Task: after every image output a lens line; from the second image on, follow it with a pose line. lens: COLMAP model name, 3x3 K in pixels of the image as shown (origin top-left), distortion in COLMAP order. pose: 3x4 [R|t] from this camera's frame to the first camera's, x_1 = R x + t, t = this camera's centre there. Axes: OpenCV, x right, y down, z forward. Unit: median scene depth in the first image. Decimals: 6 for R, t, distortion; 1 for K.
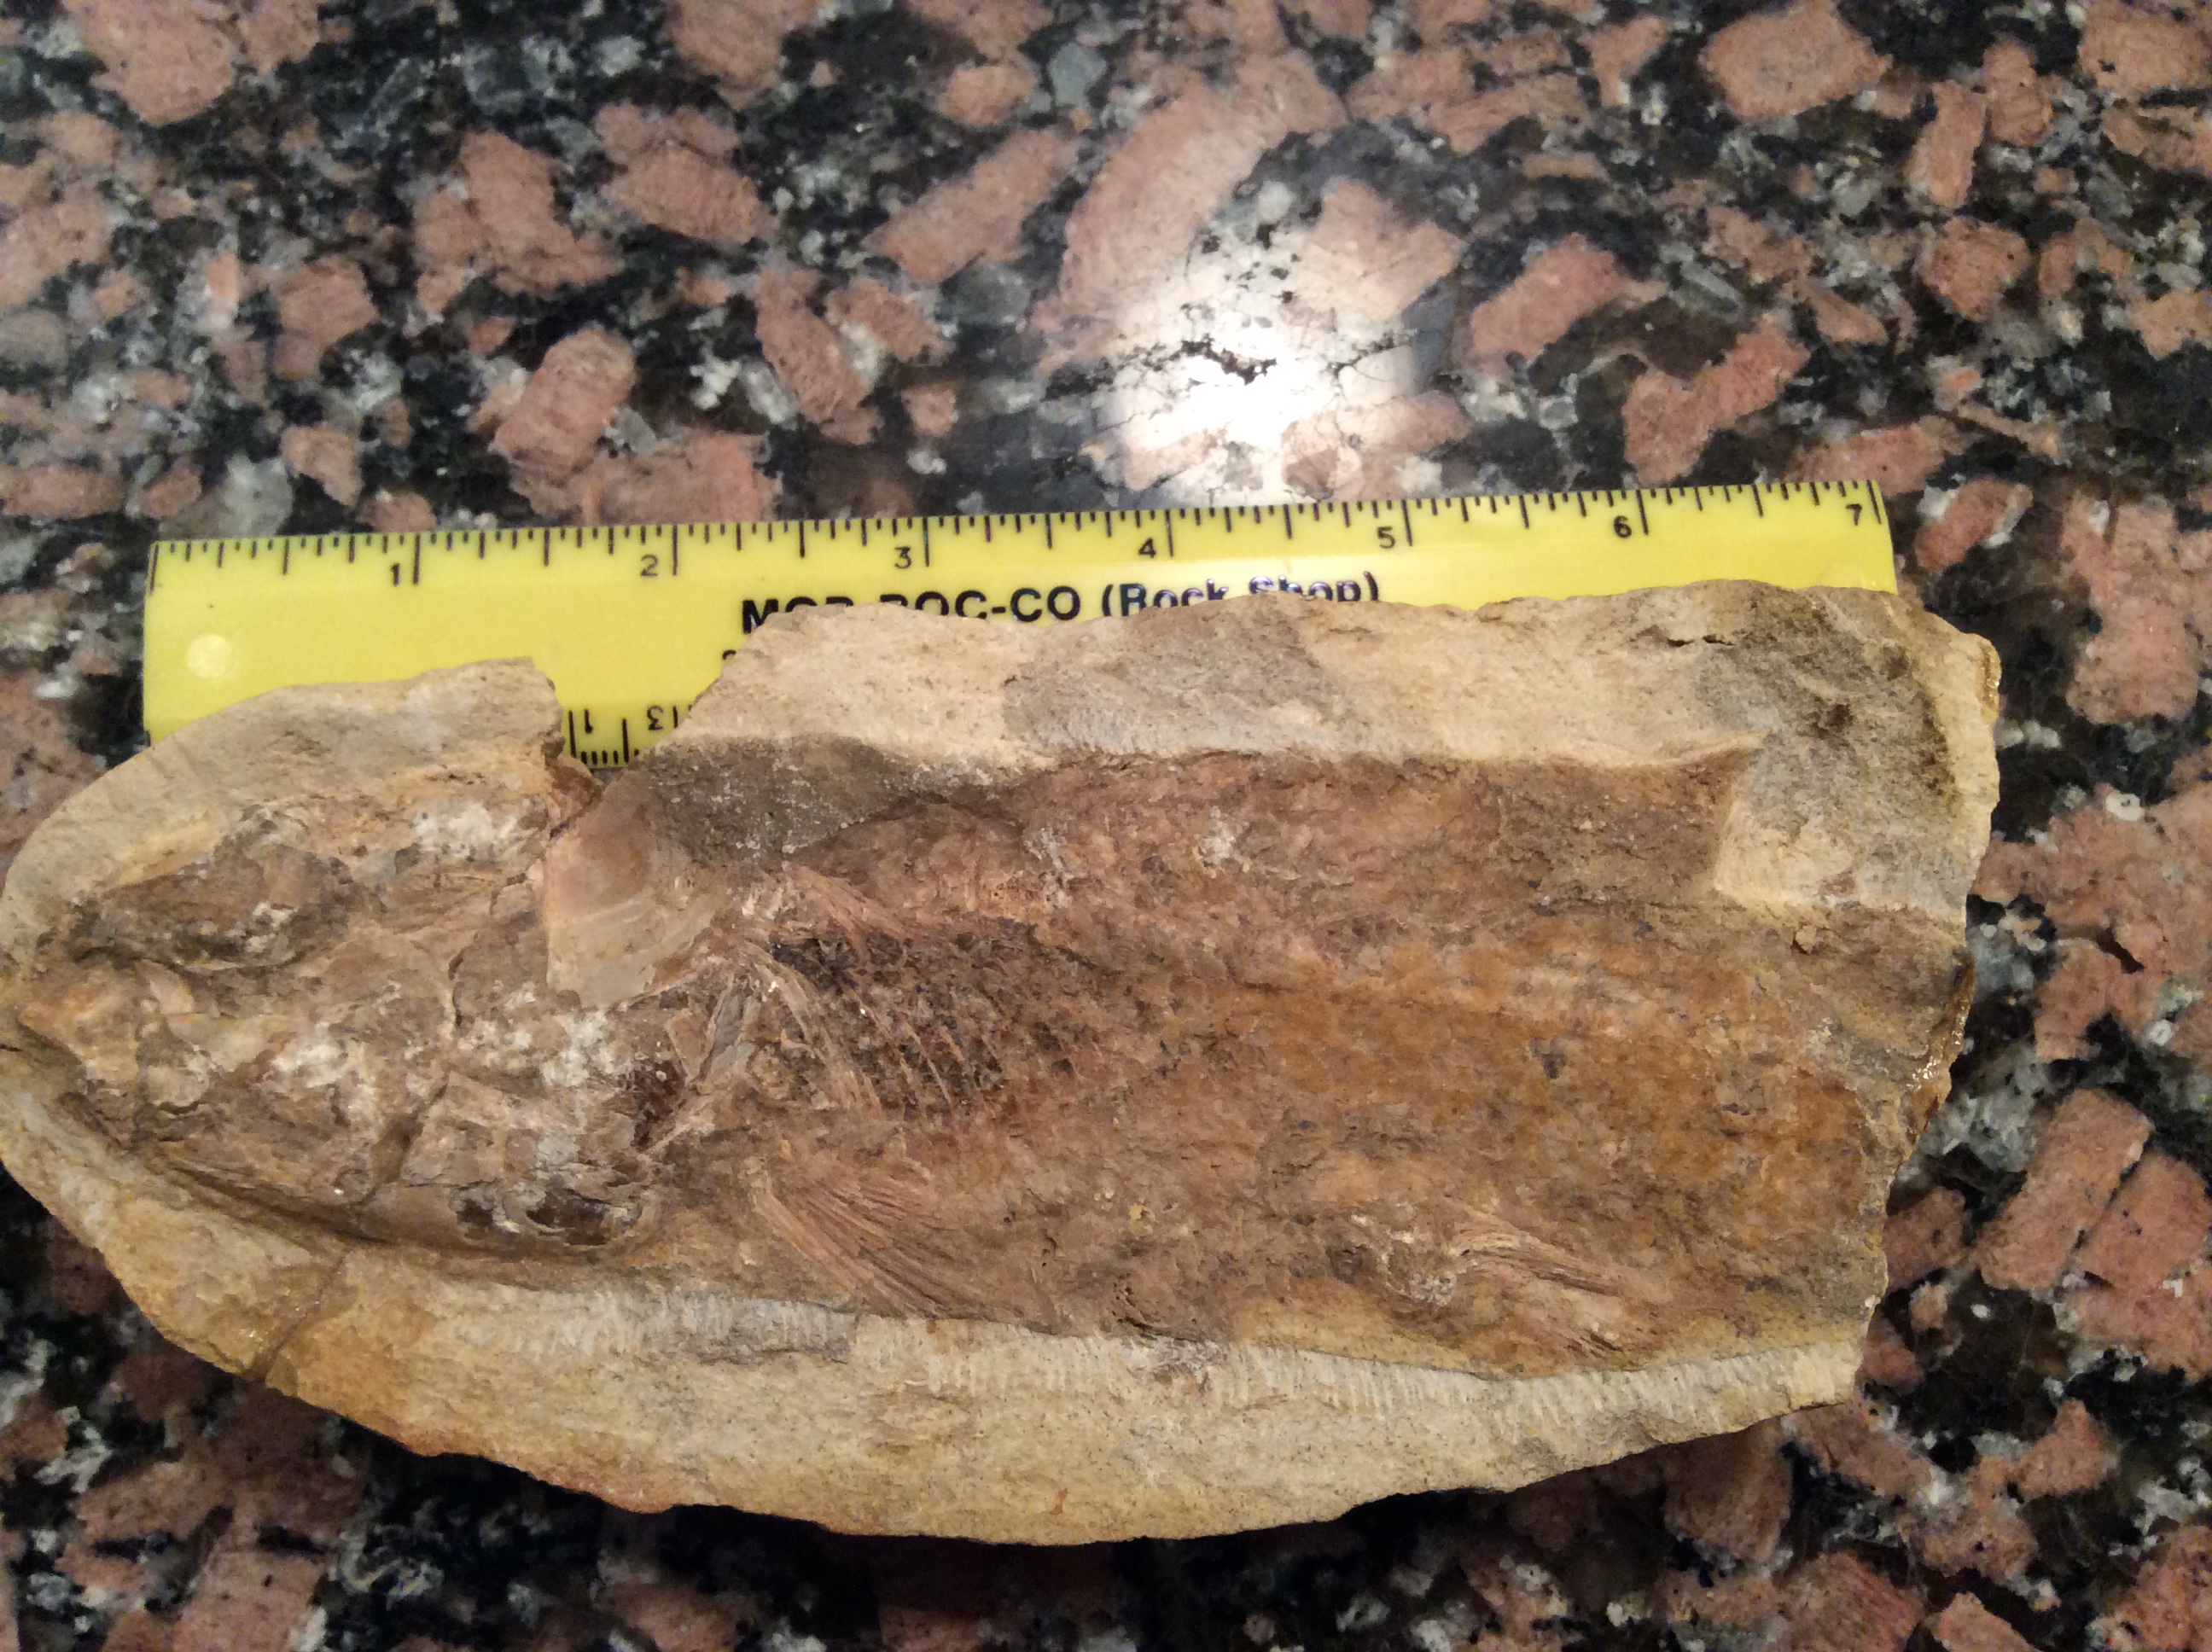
lens RADIAL K [[1920.8, 0, 1106.0], [0, 1920.8, 826.0], [0, 0, 1]] dist [0.155752, -0.338193]
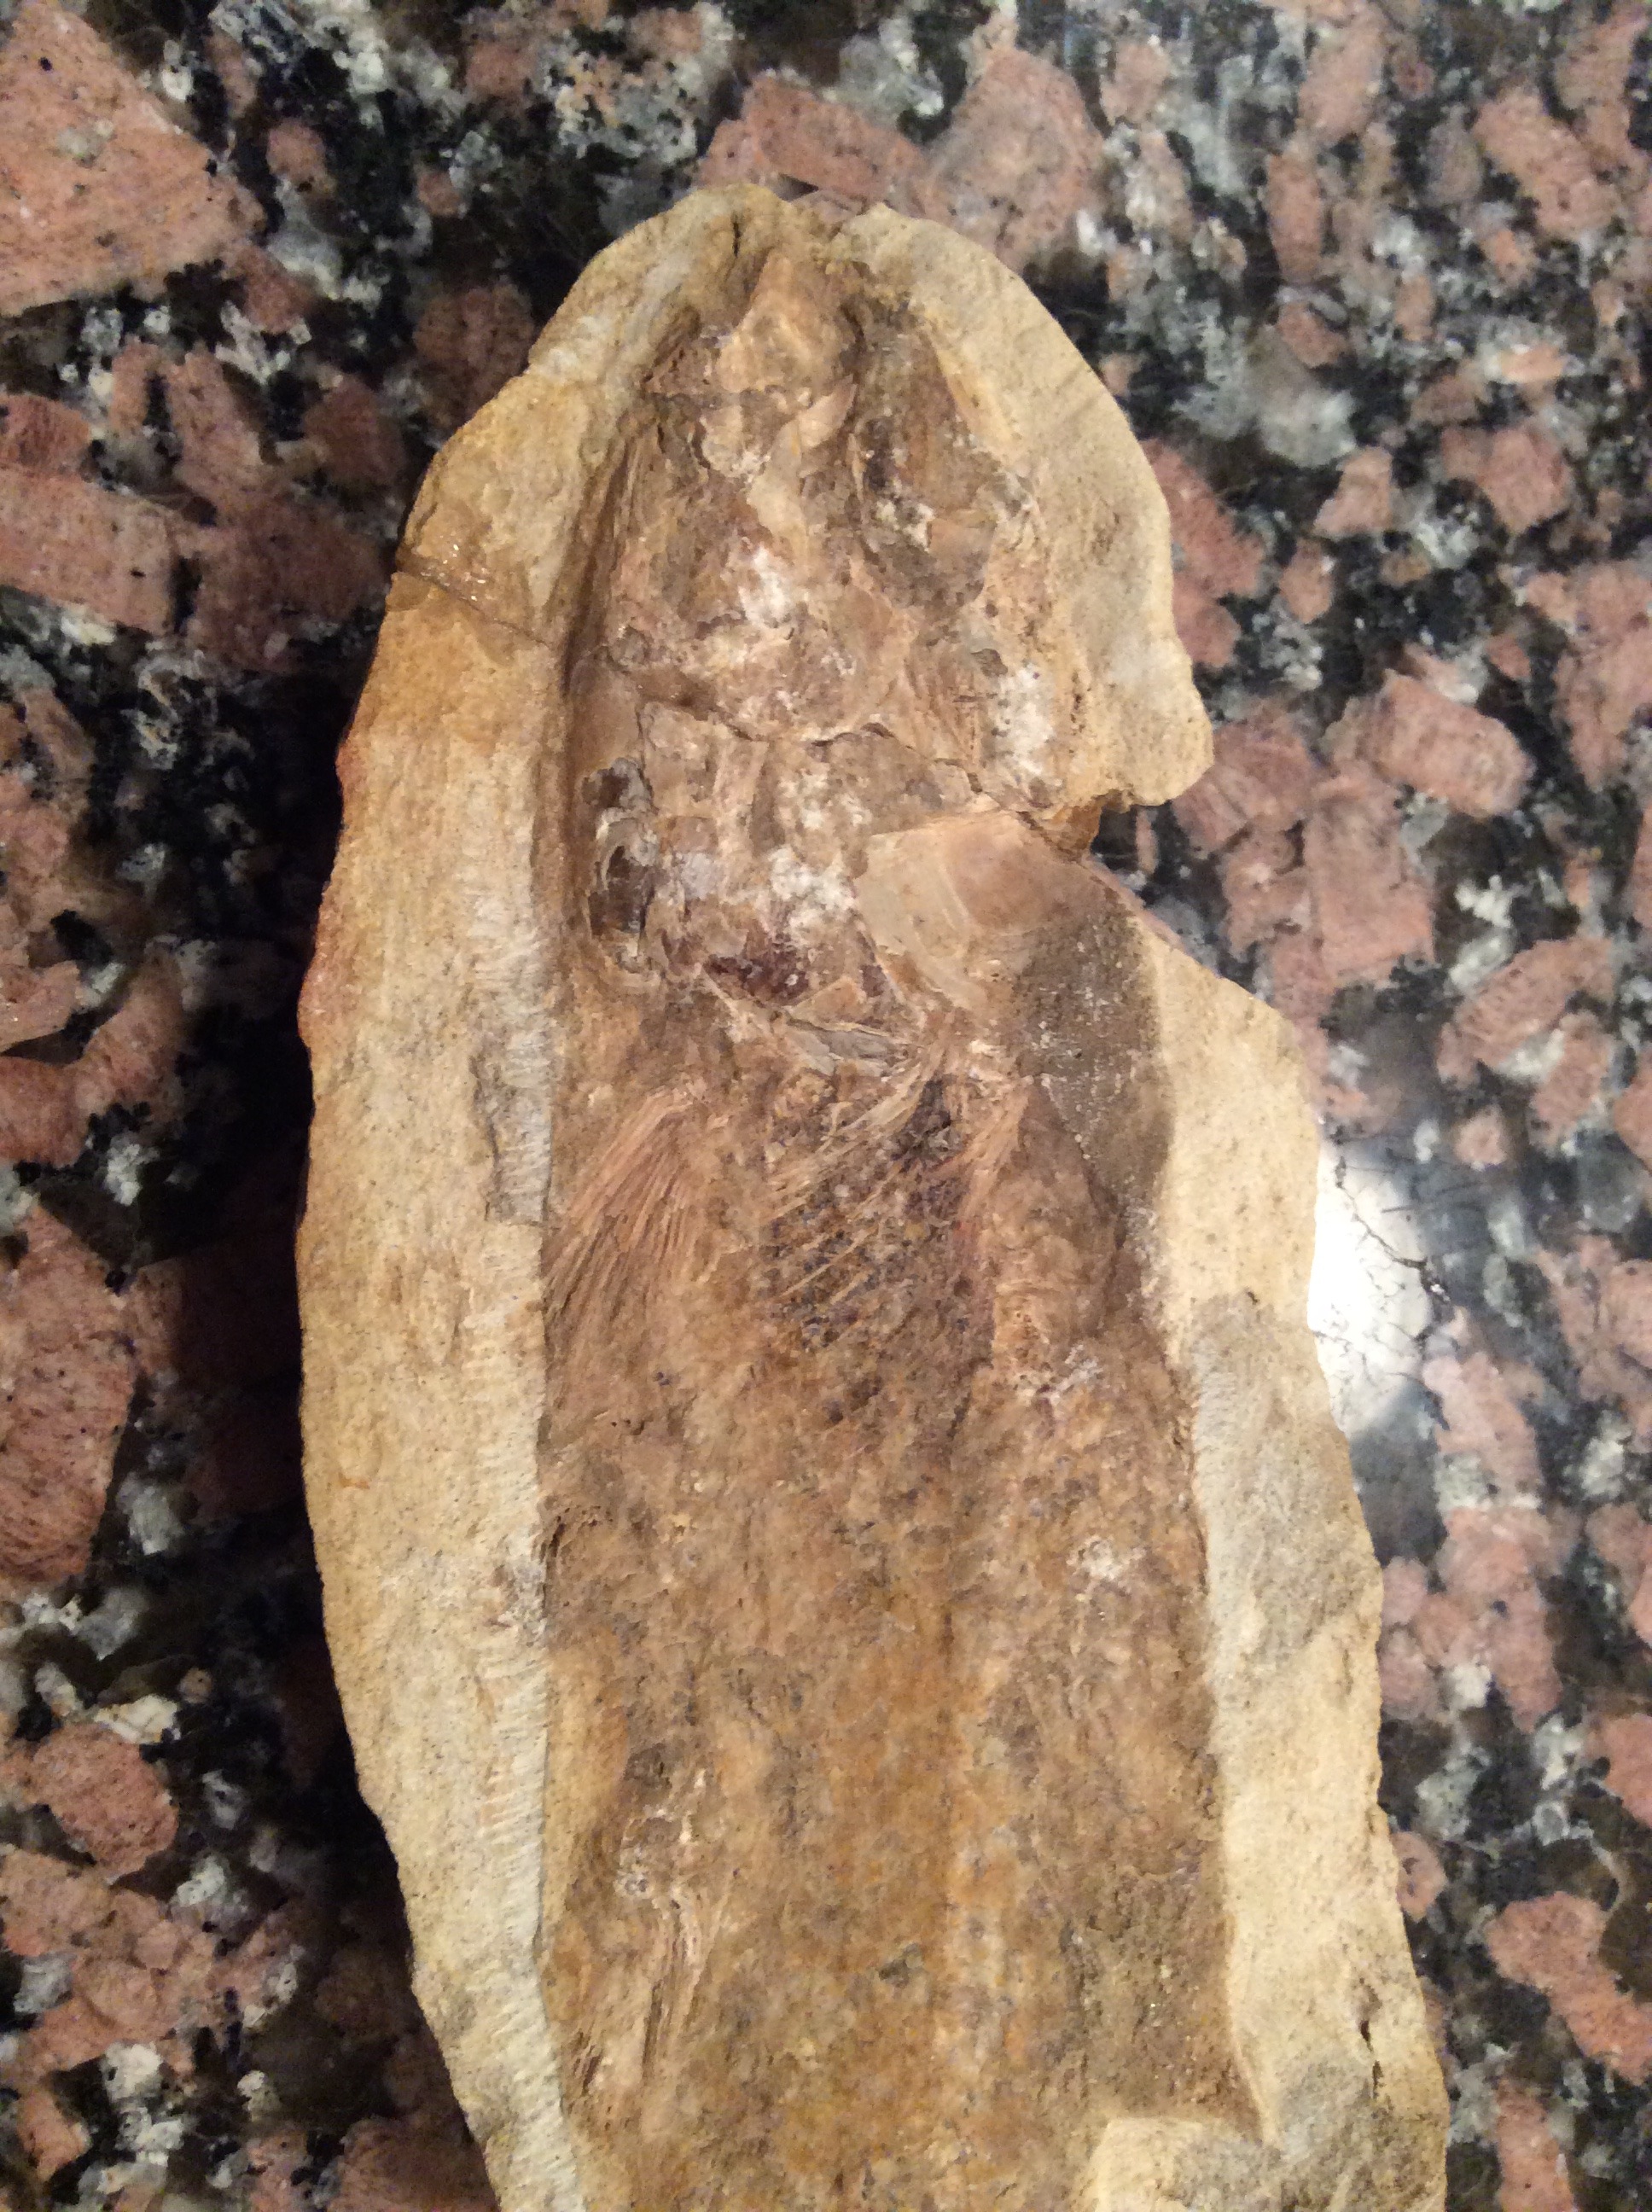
lens RADIAL K [[1920.8, 0, 826.6], [0, 1920.8, 1123.7], [0, 0, 1]] dist [0.155752, -0.338193]
pose [[0.113032, 0.993437, -0.017494, -0.136866], [-0.993149, 0.112438, -0.031837, 0.138796], [-0.029661, 0.020973, 0.999340, 0.114430]]
